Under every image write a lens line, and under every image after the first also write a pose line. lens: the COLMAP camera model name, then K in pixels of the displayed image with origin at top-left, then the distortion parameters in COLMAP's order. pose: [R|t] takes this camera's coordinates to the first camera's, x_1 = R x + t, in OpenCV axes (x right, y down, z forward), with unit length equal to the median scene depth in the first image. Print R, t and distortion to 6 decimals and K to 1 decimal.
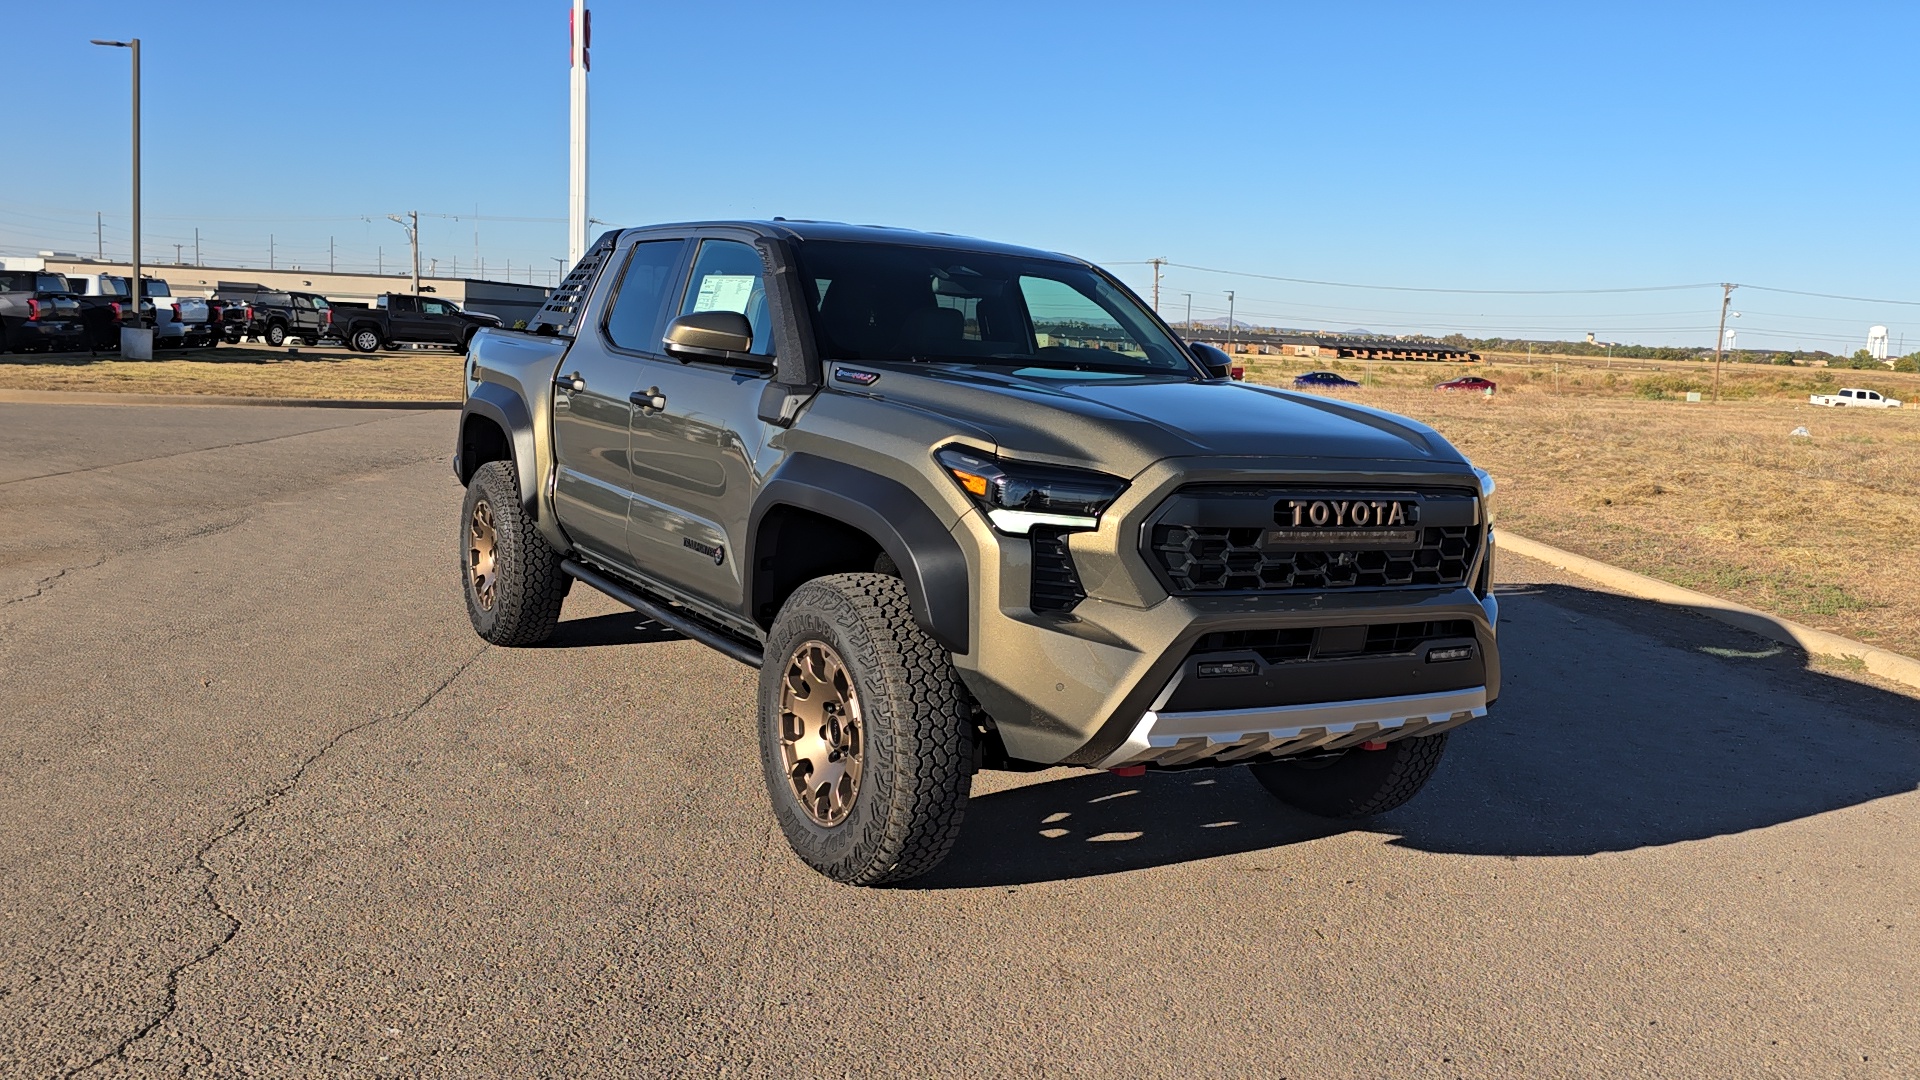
lens RADIAL K [[1597.4, 0, 975.1], [0, 1597.4, 542.0], [0, 0, 1]] dist [-0.004933, 0.002041]
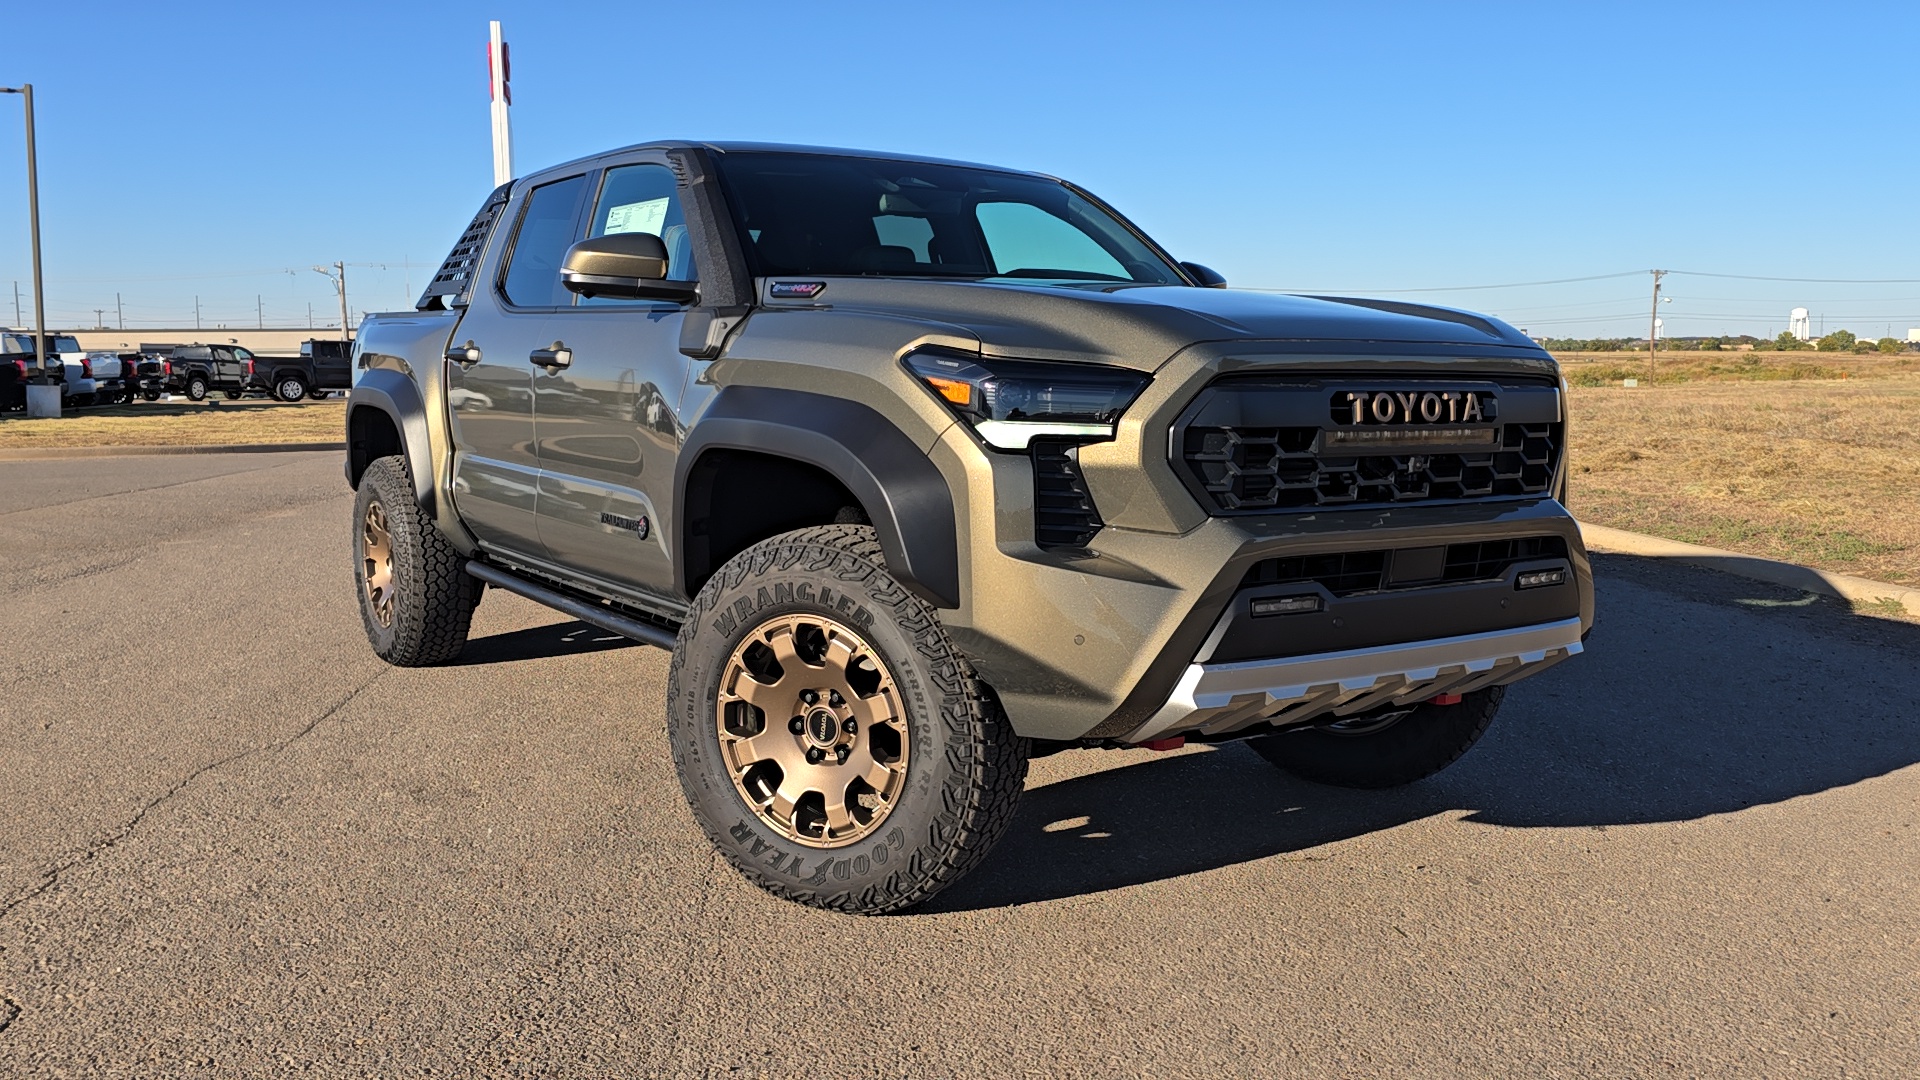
lens RADIAL K [[1668.5, 0, 1071.8], [0, 1668.5, 520.2], [0, 0, 1]] dist [-0.001261, -0.003549]
pose [[0.995484, -0.044634, 0.083786, -0.010178], [0.045803, 0.998877, -0.012084, 0.030725], [-0.083153, 0.015867, 0.996410, 0.130079]]
